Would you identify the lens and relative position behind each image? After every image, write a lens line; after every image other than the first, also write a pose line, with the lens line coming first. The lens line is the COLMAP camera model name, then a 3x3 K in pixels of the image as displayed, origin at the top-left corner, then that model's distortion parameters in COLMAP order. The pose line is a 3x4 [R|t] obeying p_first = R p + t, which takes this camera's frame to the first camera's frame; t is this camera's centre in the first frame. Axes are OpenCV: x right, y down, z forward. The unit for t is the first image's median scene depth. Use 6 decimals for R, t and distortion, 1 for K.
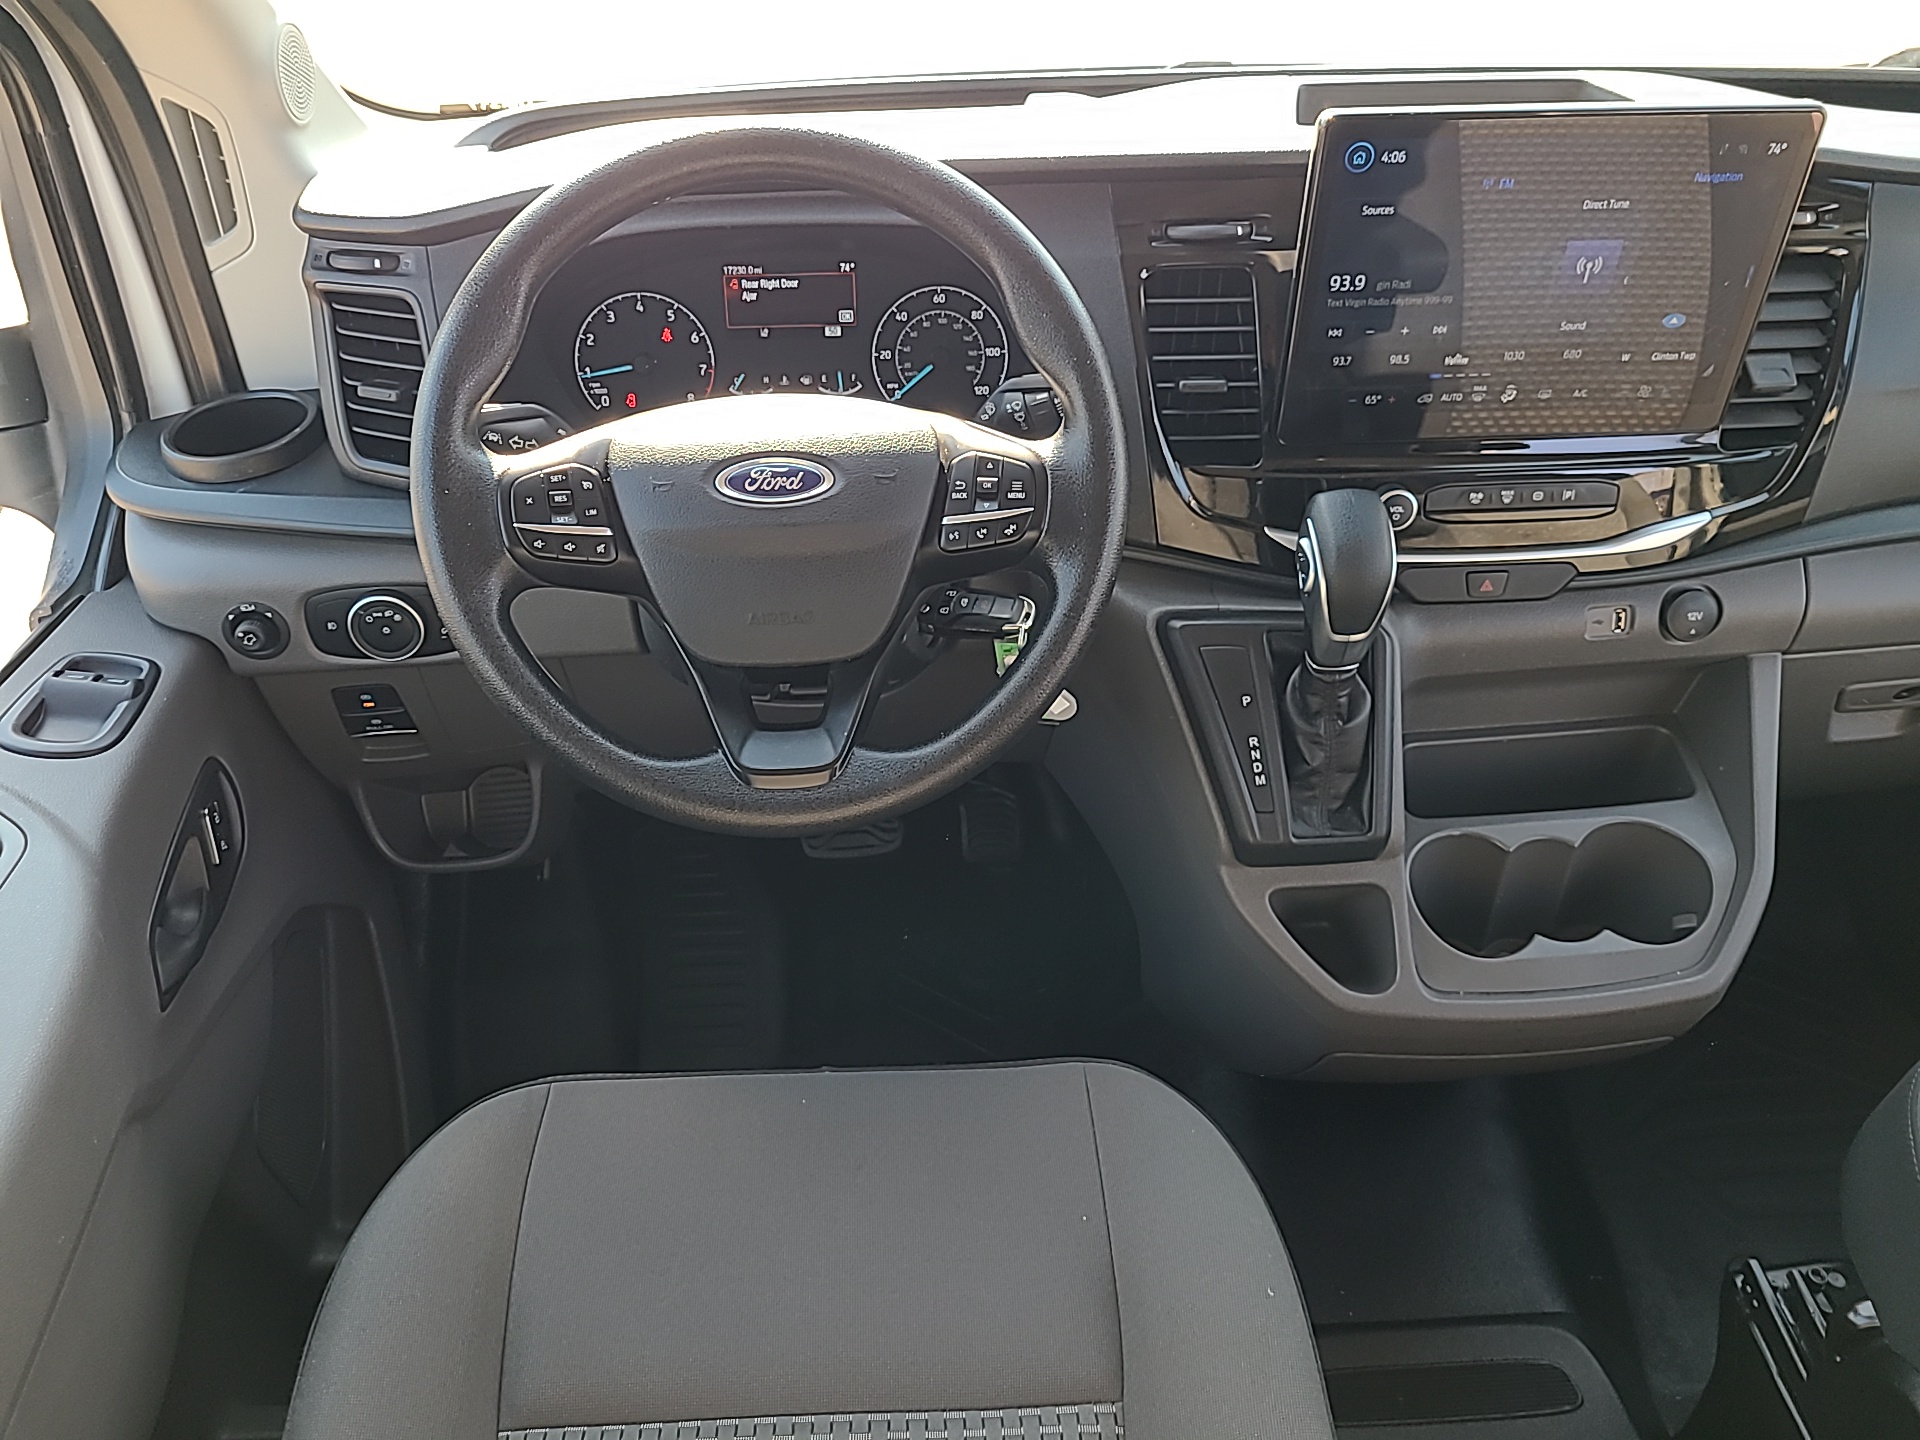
lens RADIAL K [[1462.8, 0, 960.4], [0, 1462.8, 716.7], [0, 0, 1]] dist [0.010503, 0.007170]
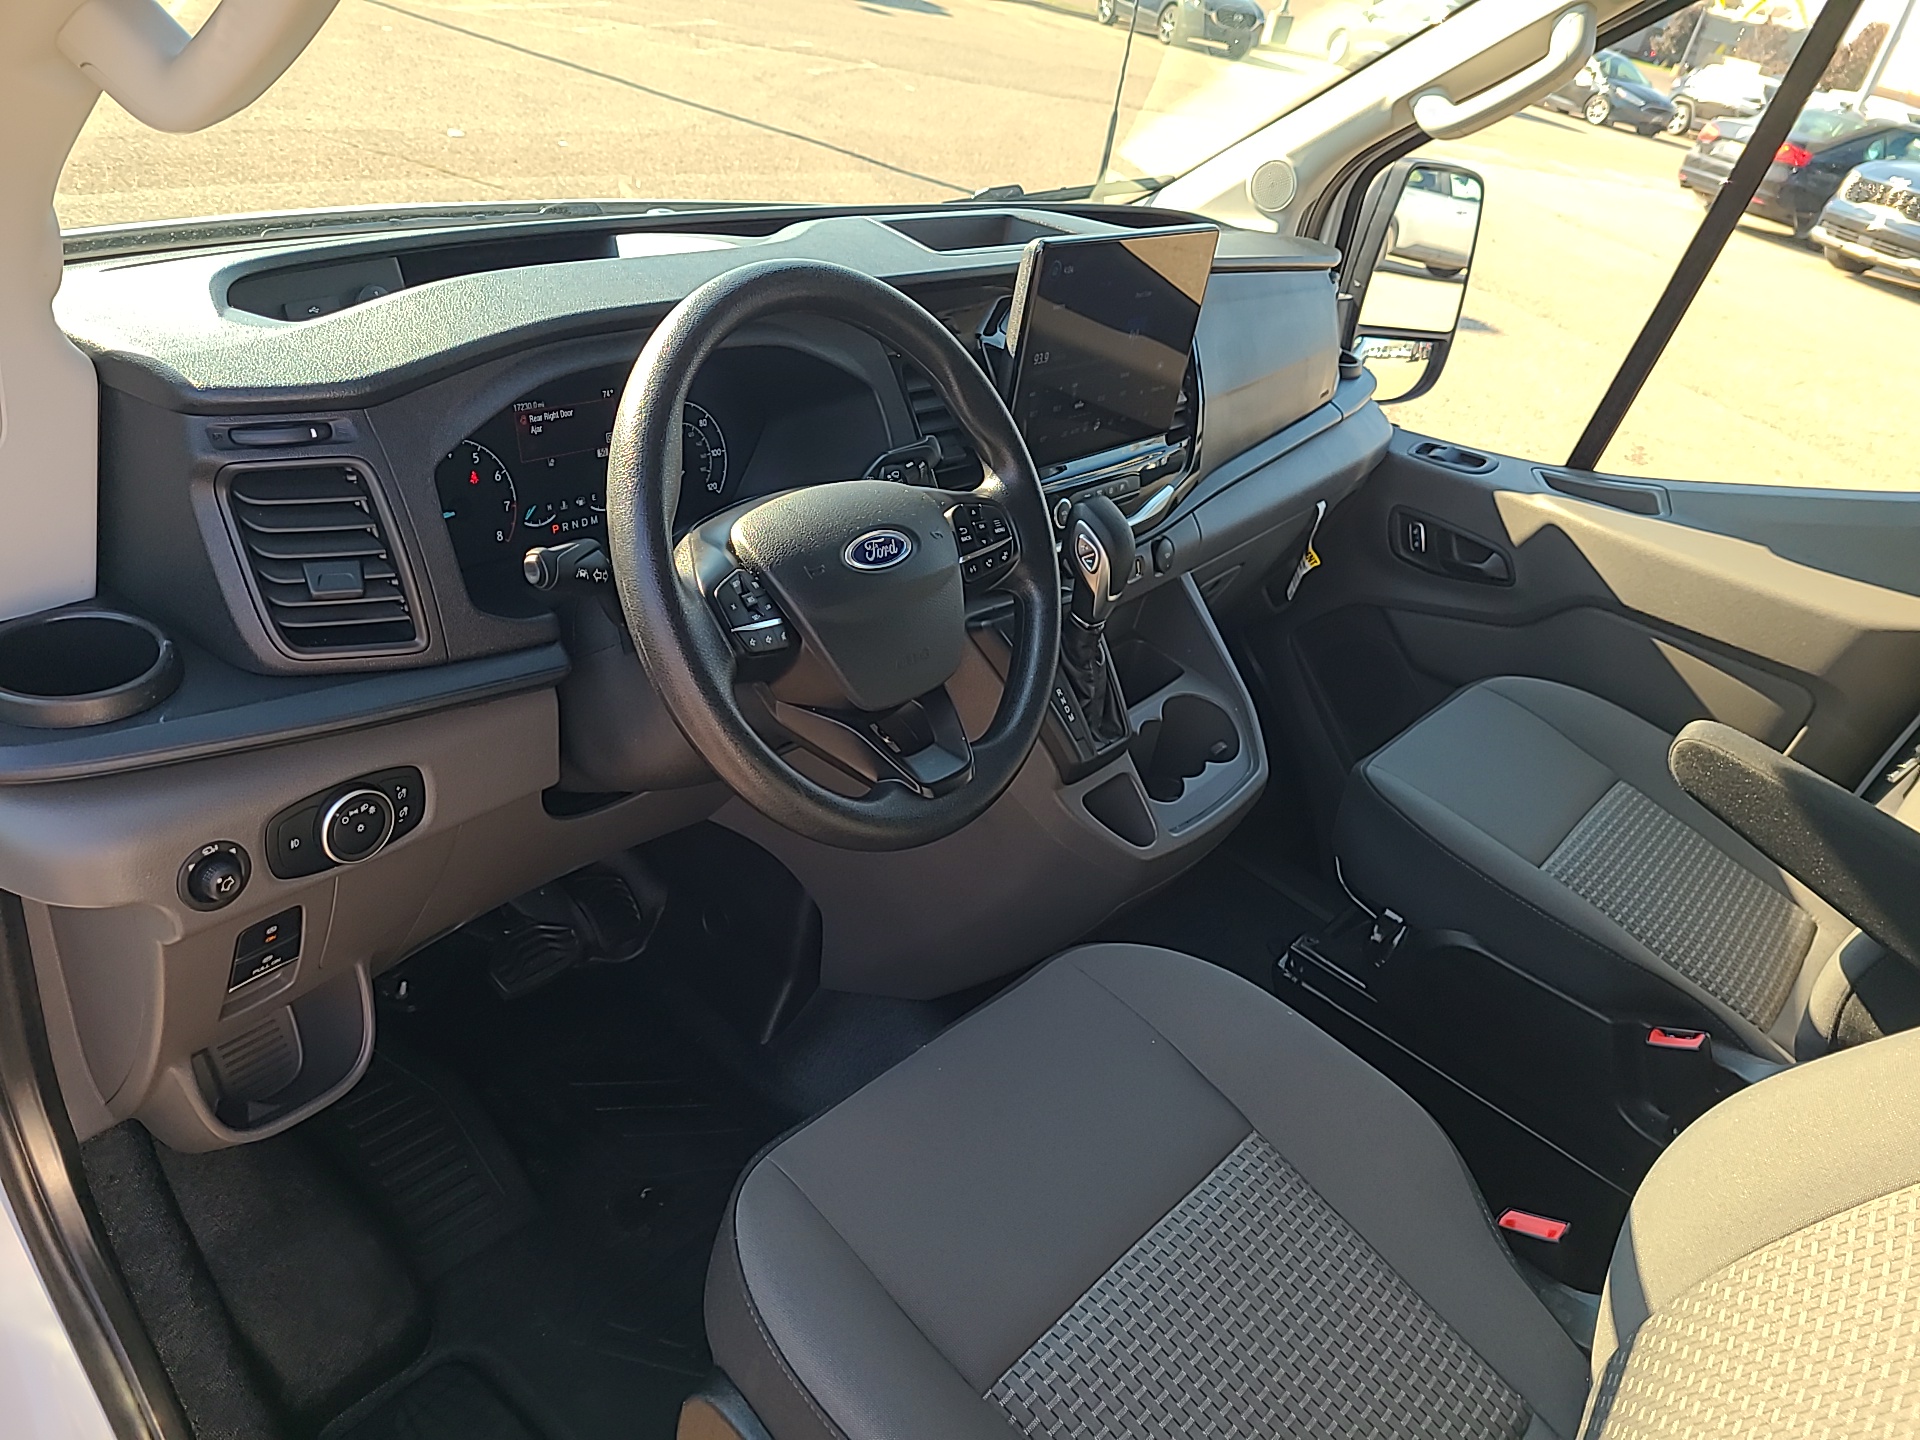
lens RADIAL K [[1462.8, 0, 947.7], [0, 1462.8, 725.3], [0, 0, 1]] dist [0.010503, 0.007170]
pose [[0.671184, -0.261142, 0.693770, -0.770254], [0.307691, 0.949607, 0.059768, -0.062382], [-0.674417, 0.173351, 0.717712, 0.092869]]
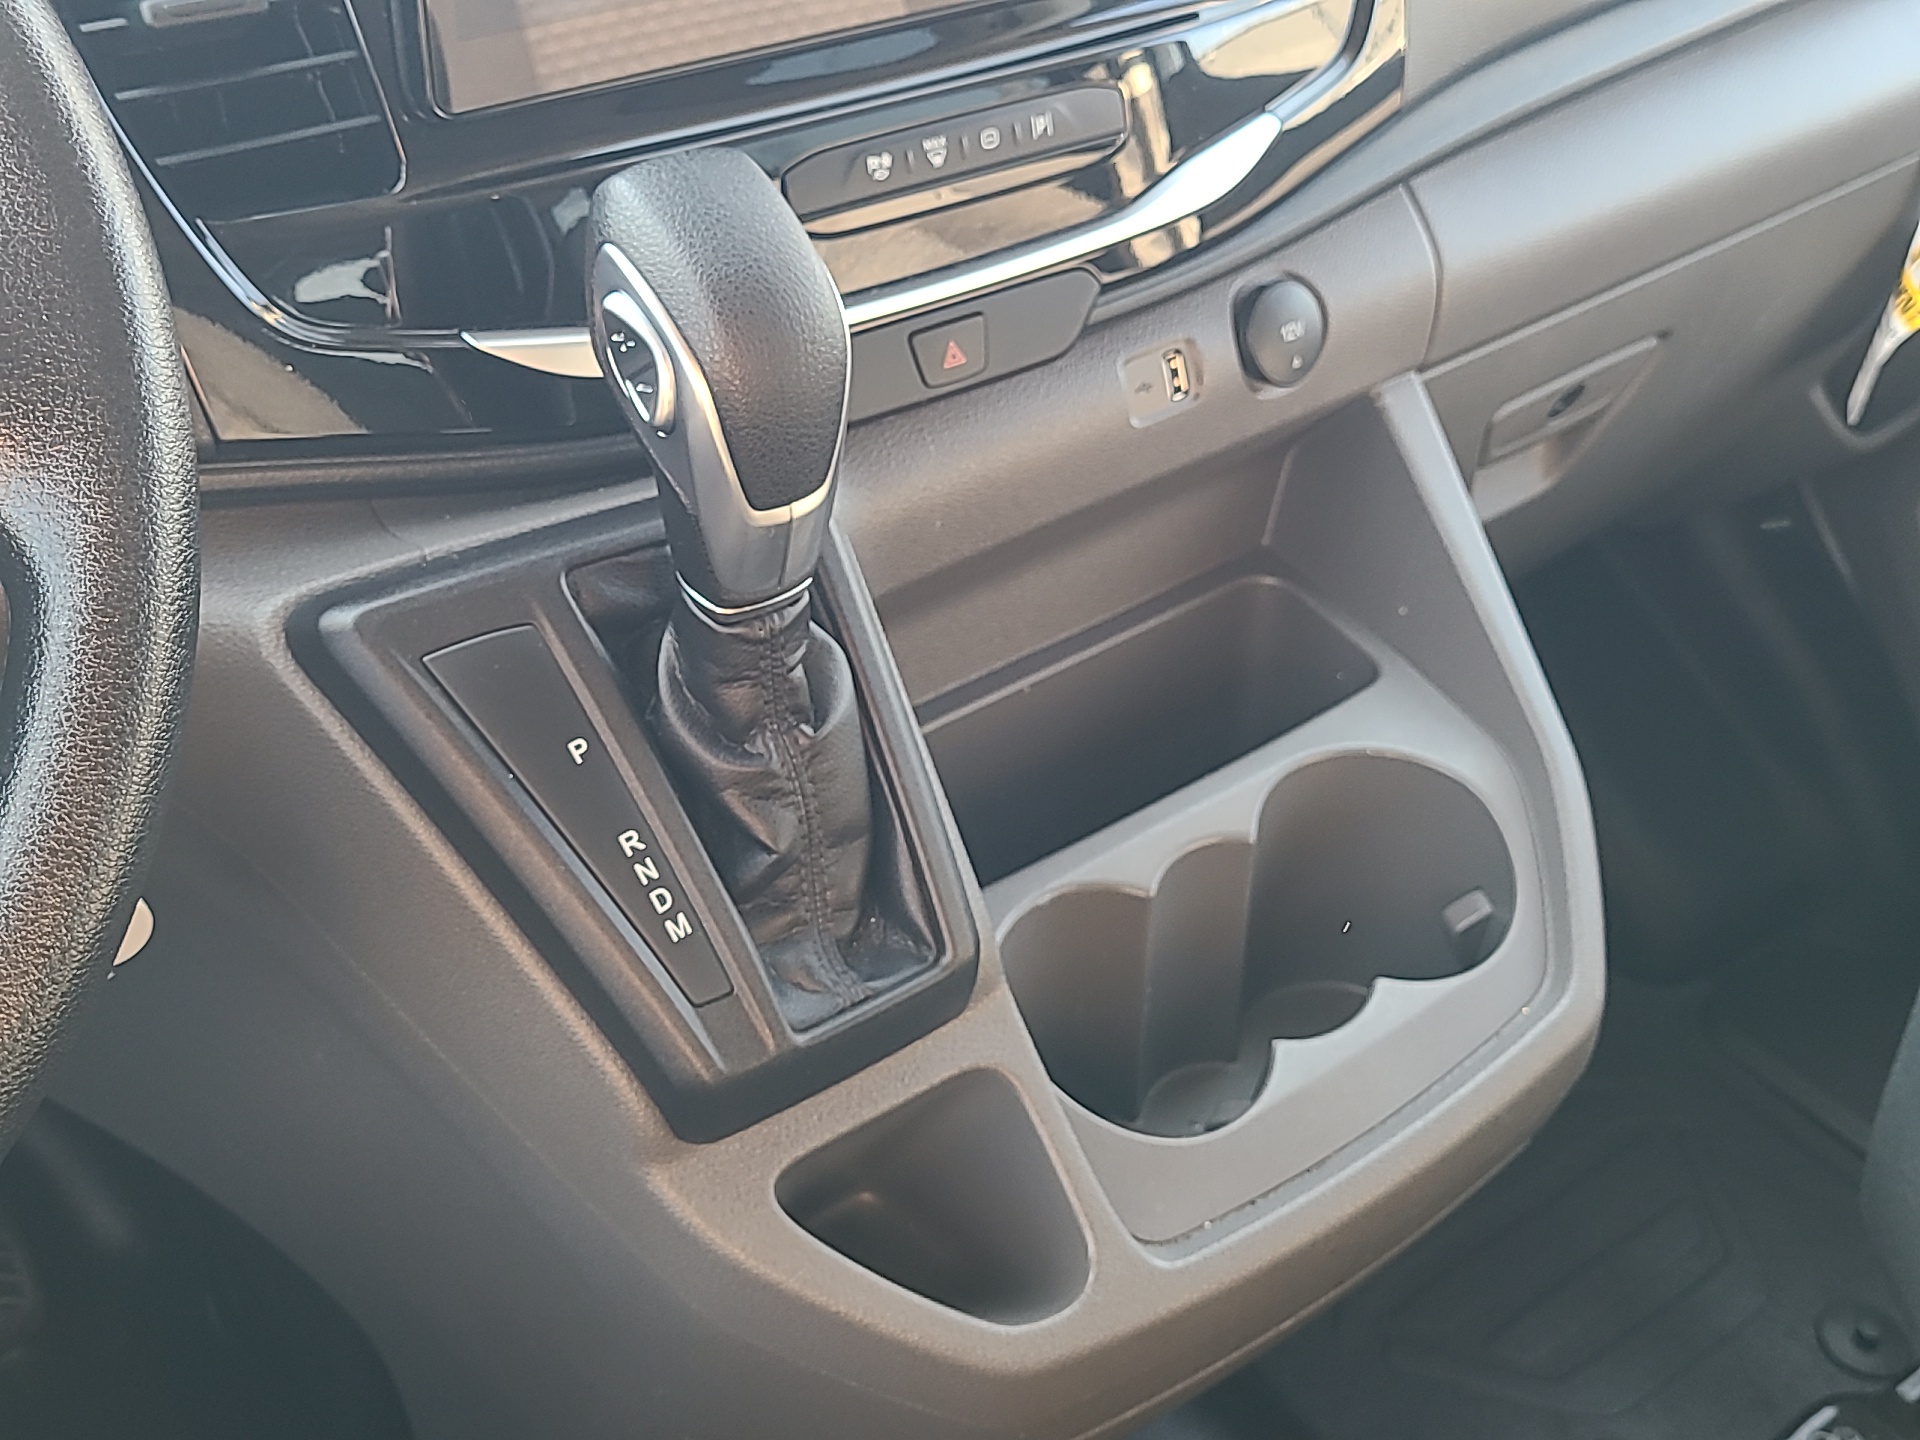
lens RADIAL K [[2363.5, 0, 956.8], [0, 2363.5, 721.7], [0, 0, 1]] dist [0.016935, 0.000000]
pose [[0.823577, -0.300597, 0.481001, -0.023850], [0.330175, 0.943605, 0.024367, -0.000101], [-0.461199, 0.138747, 0.876382, 0.368402]]
